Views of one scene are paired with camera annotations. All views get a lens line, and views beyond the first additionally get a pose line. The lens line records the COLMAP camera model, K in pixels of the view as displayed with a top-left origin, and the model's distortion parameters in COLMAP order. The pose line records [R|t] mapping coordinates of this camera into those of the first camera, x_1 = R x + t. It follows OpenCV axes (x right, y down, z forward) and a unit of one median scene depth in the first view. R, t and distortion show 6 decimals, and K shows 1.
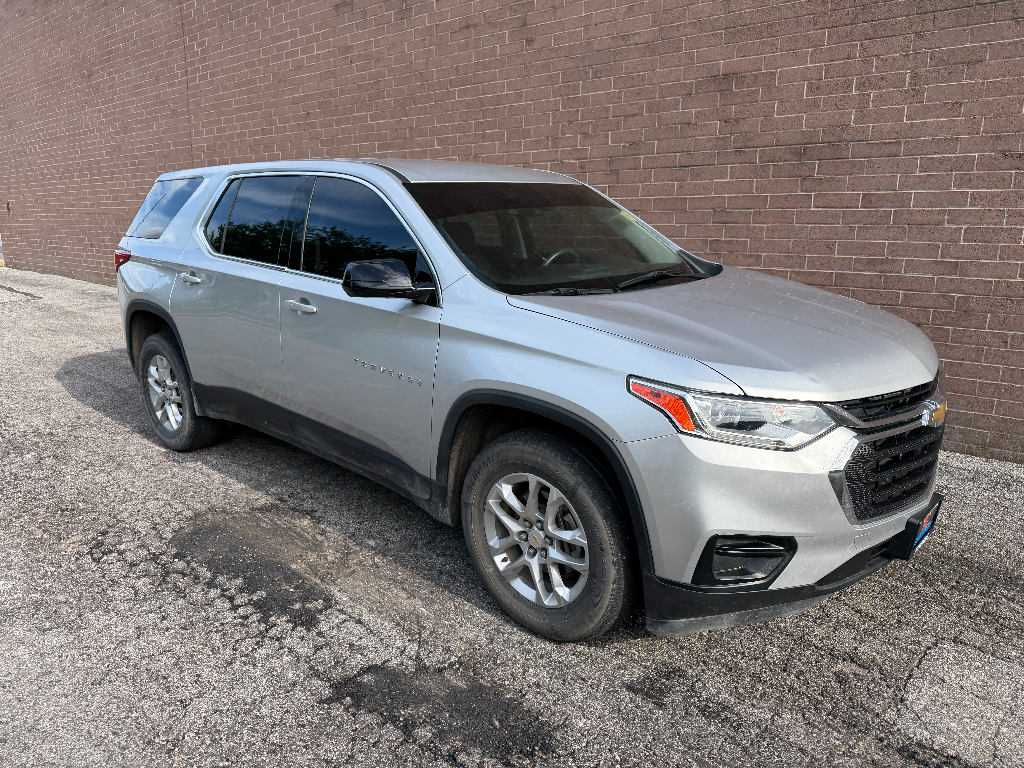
lens RADIAL K [[738.9, 0, 515.2], [0, 738.9, 377.1], [0, 0, 1]] dist [0.030690, -0.030641]
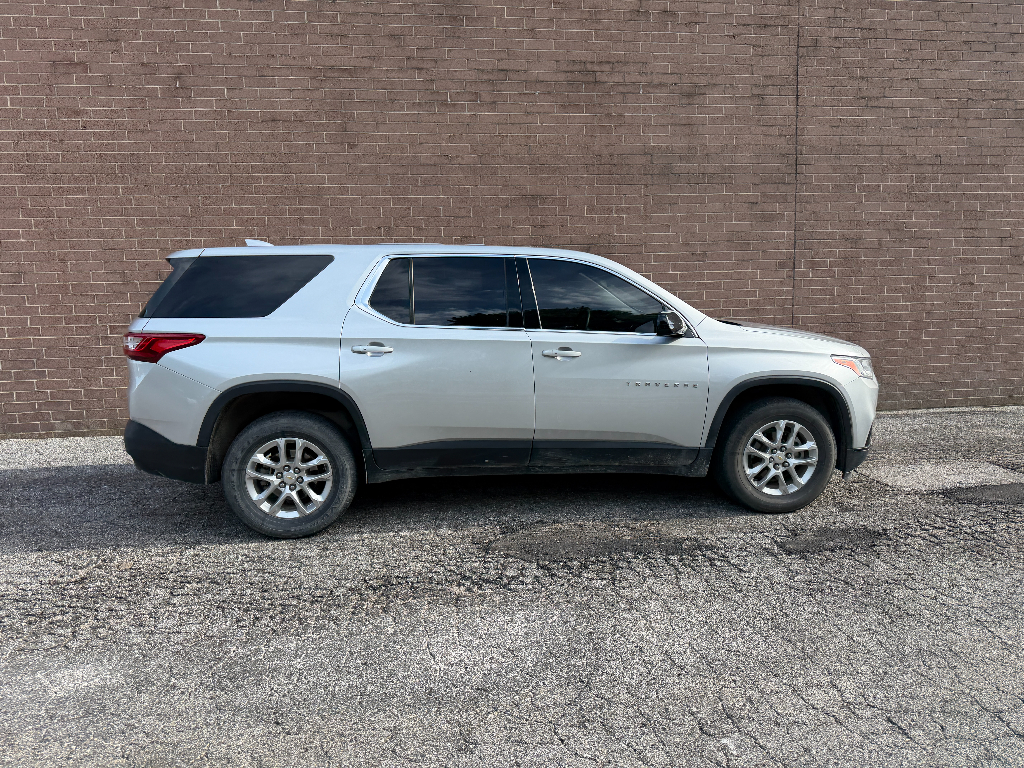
lens RADIAL K [[724.5, 0, 512.0], [0, 724.5, 384.0], [0, 0, 1]] dist [0.034518, -0.025322]
pose [[0.653925, -0.108245, 0.748775, -1.292045], [0.183267, 0.982899, -0.017961, -0.034444], [-0.734026, 0.148971, 0.662580, 0.213607]]
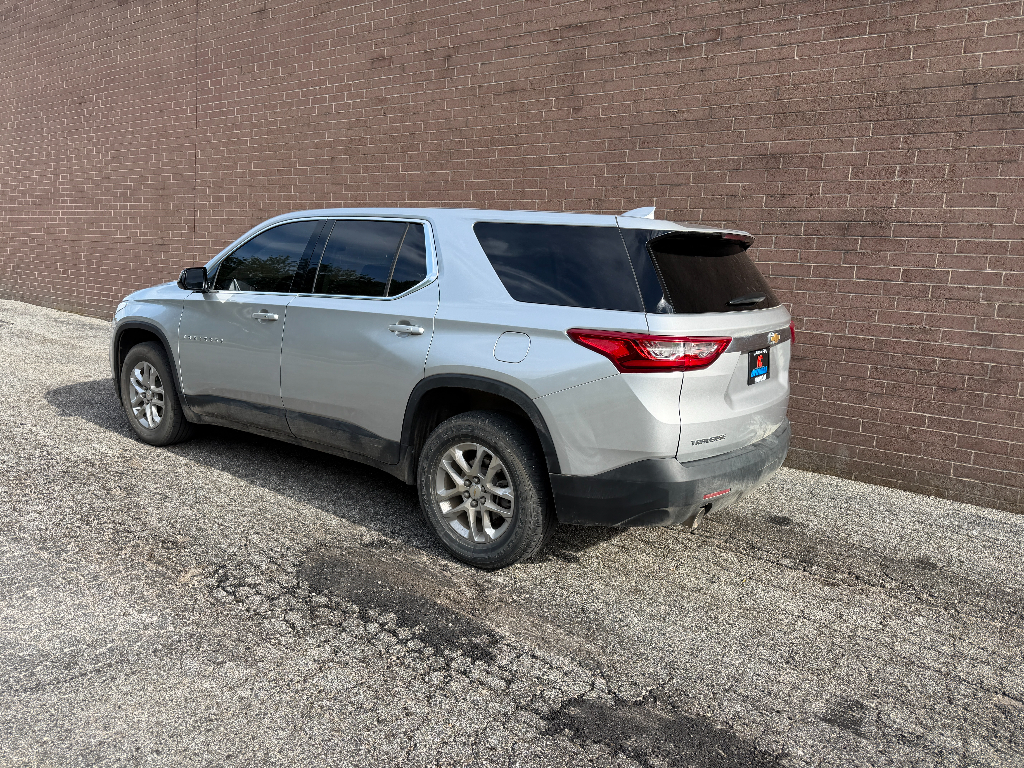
lens RADIAL K [[728.4, 0, 512.0], [0, 728.4, 376.7], [0, 0, 1]] dist [0.039873, -0.038274]
pose [[0.993705, 0.043412, 0.103271, -0.300636], [-0.036333, 0.996922, -0.069475, 0.014379], [-0.105969, 0.065286, 0.992224, -0.018614]]
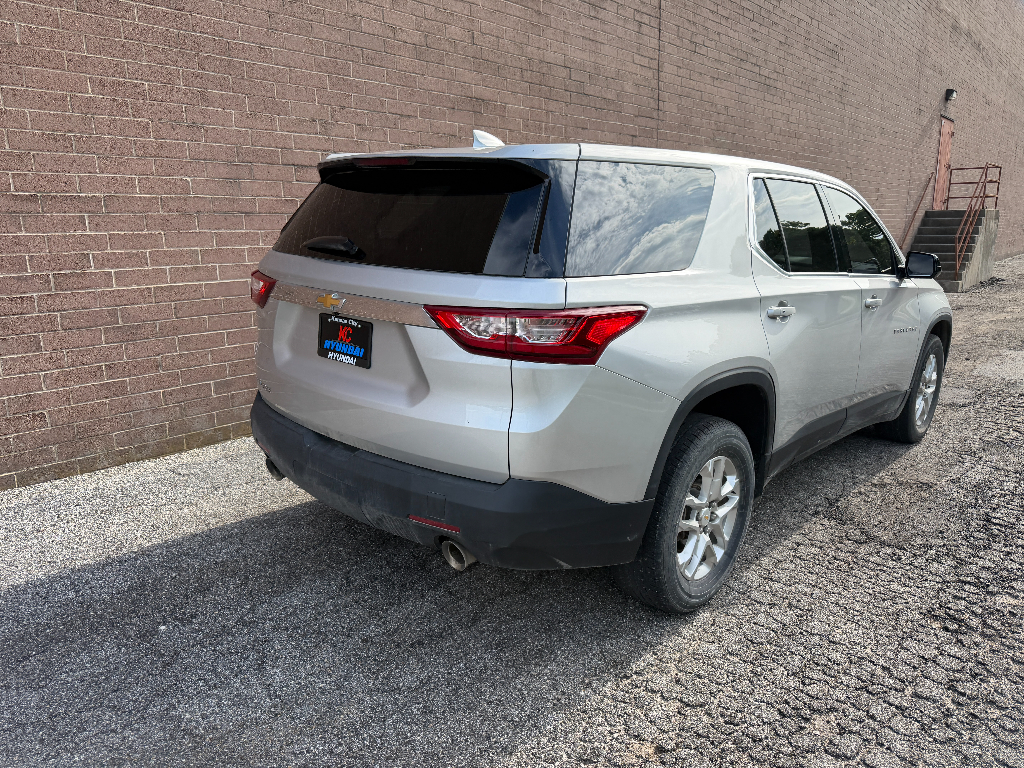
lens RADIAL K [[724.5, 0, 512.0], [0, 724.5, 384.0], [0, 0, 1]] dist [0.034518, -0.025322]
pose [[0.002571, -0.225831, 0.974163, -1.389145], [0.212309, 0.952081, 0.220151, -0.338066], [-0.977199, 0.206257, 0.050394, 1.491894]]
